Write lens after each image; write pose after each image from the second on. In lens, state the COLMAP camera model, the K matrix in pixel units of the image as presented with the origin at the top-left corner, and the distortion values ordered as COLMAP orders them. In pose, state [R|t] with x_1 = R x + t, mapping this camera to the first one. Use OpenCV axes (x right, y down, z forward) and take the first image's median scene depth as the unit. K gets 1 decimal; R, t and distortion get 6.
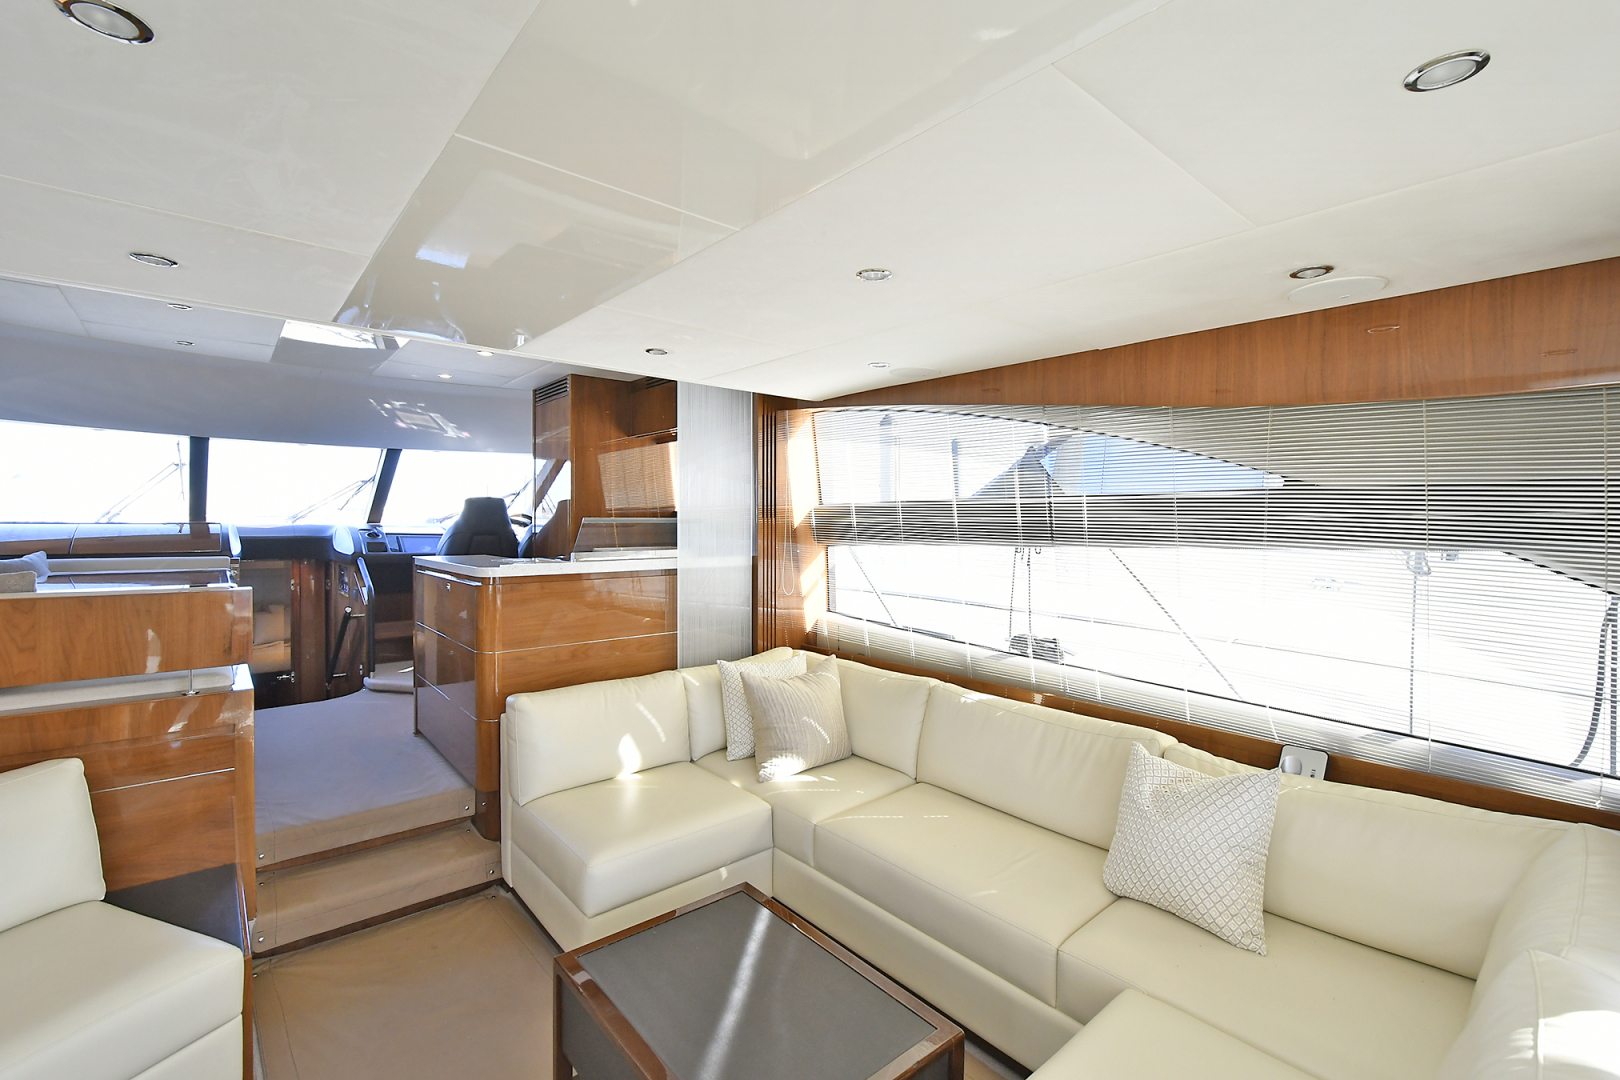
lens RADIAL K [[709.1, 0, 839.1], [0, 709.1, 538.2], [0, 0, 1]] dist [-0.012220, -0.000589]
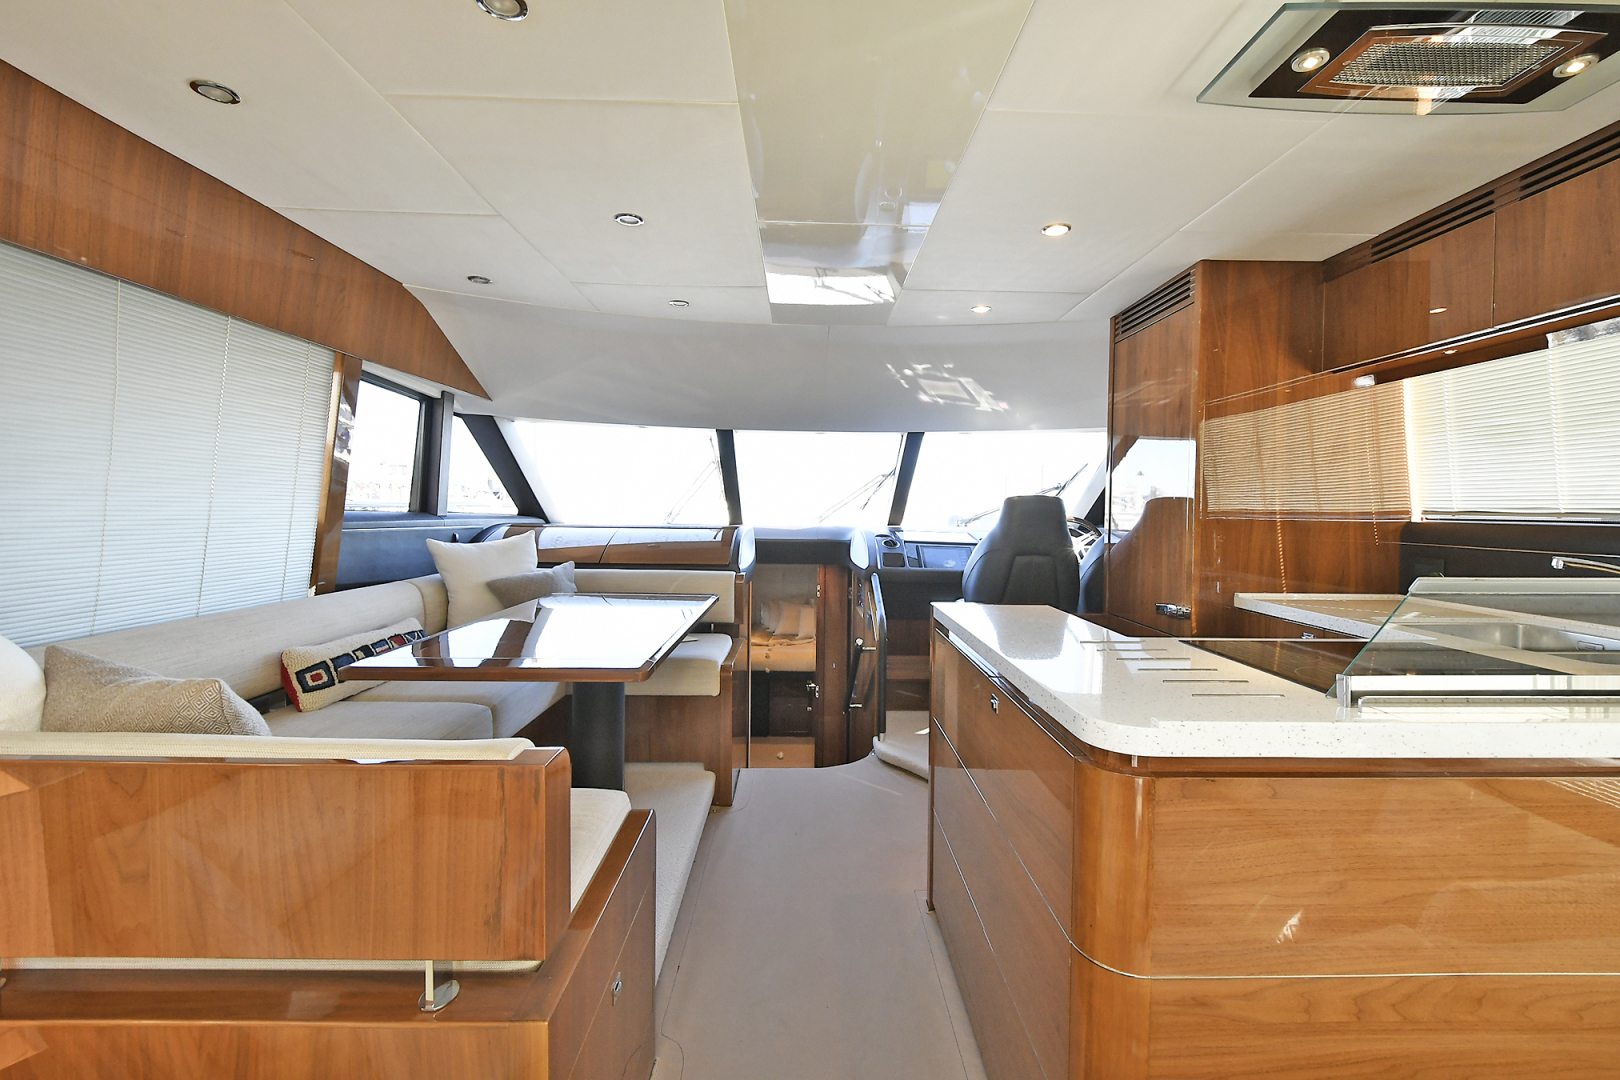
lens RADIAL K [[715.1, 0, 814.9], [0, 715.1, 525.2], [0, 0, 1]] dist [0.001137, -0.000238]
pose [[0.755617, 0.020669, -0.654687, -0.302306], [-0.023490, 0.999714, 0.004451, -0.039504], [0.654592, 0.012015, 0.755887, 0.509247]]
